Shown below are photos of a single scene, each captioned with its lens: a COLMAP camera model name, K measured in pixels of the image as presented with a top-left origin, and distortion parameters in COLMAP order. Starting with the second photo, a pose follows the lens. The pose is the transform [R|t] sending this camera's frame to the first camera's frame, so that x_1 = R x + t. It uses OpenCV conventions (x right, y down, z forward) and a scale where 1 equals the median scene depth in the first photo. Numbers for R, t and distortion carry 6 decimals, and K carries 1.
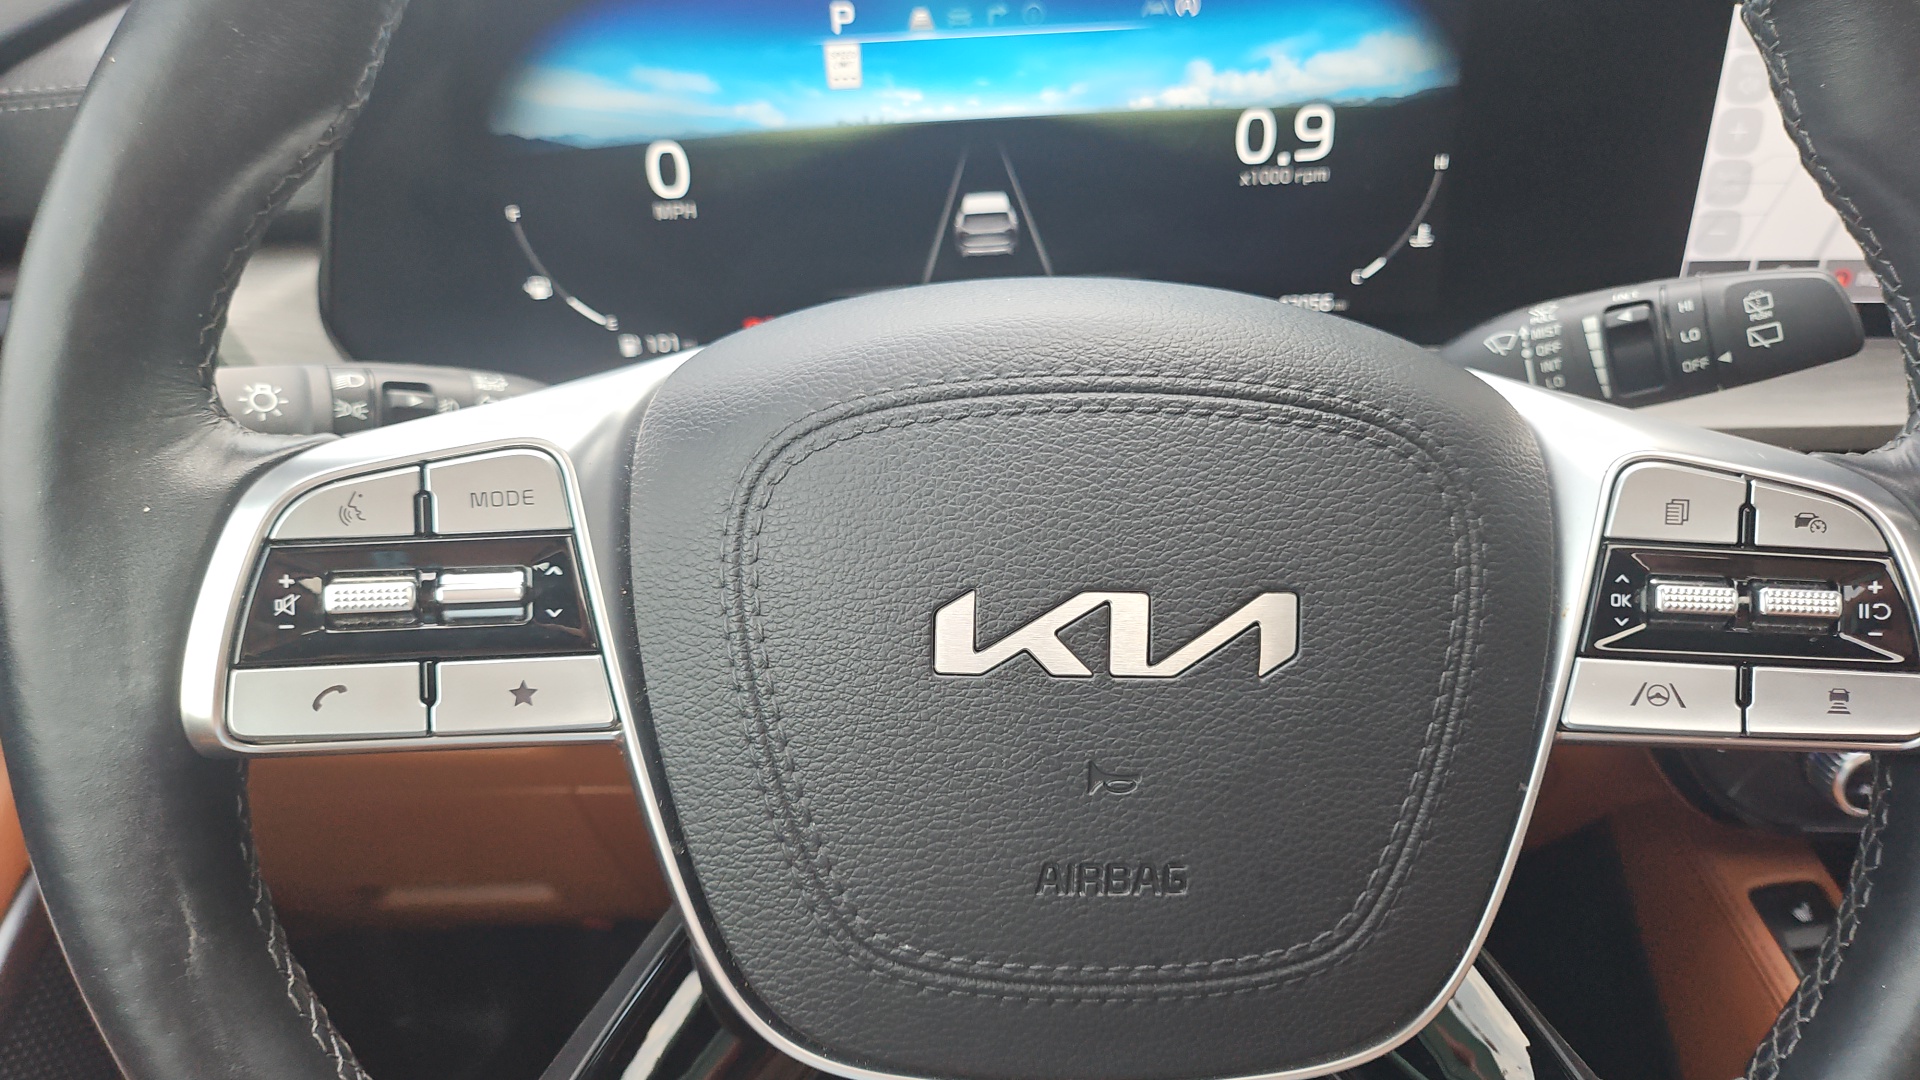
lens RADIAL K [[1403.8, 0, 973.3], [0, 1403.8, 537.2], [0, 0, 1]] dist [0.042349, 0.003581]
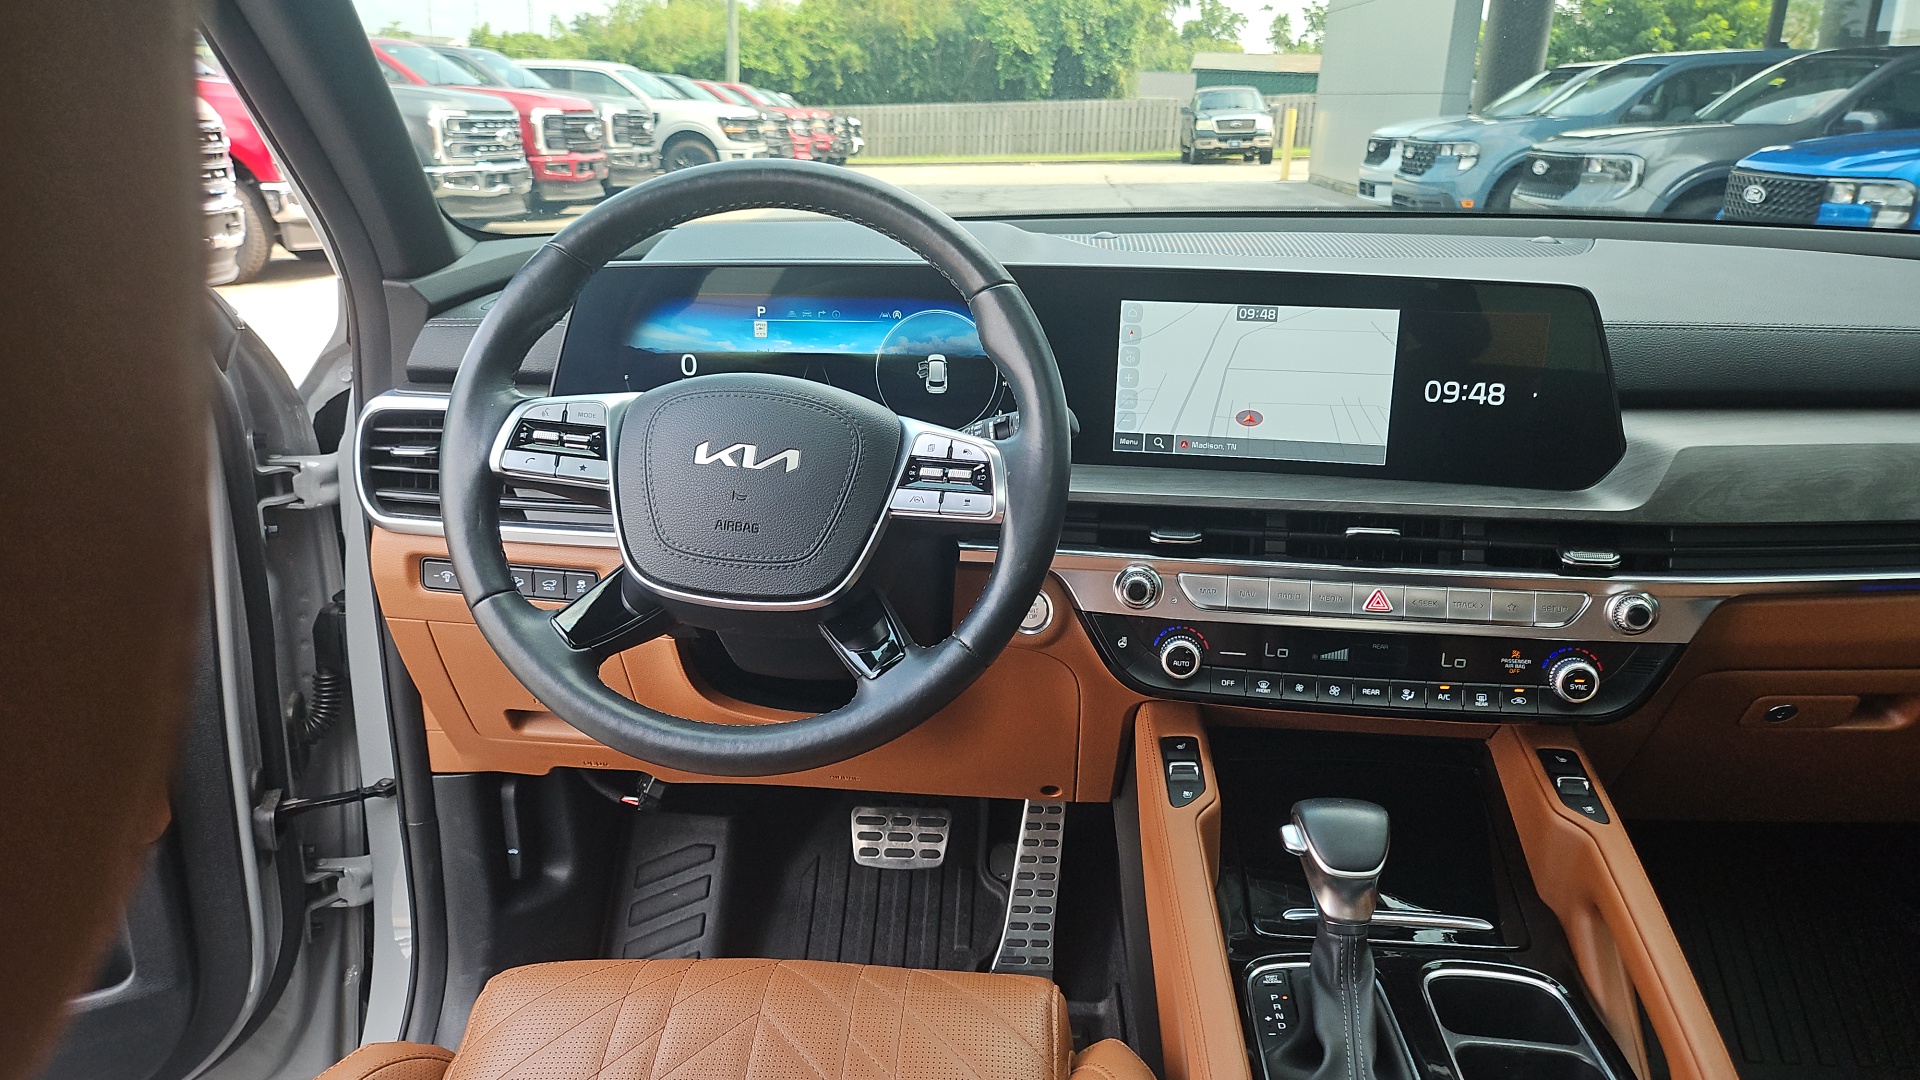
lens RADIAL K [[1370.6, 0, 984.7], [0, 1370.6, 547.1], [0, 0, 1]] dist [0.065550, -0.054967]
pose [[0.989519, 0.075469, -0.123116, 0.626912], [-0.103368, 0.965515, -0.238949, 0.579833], [0.100837, 0.249171, 0.963196, -1.215189]]
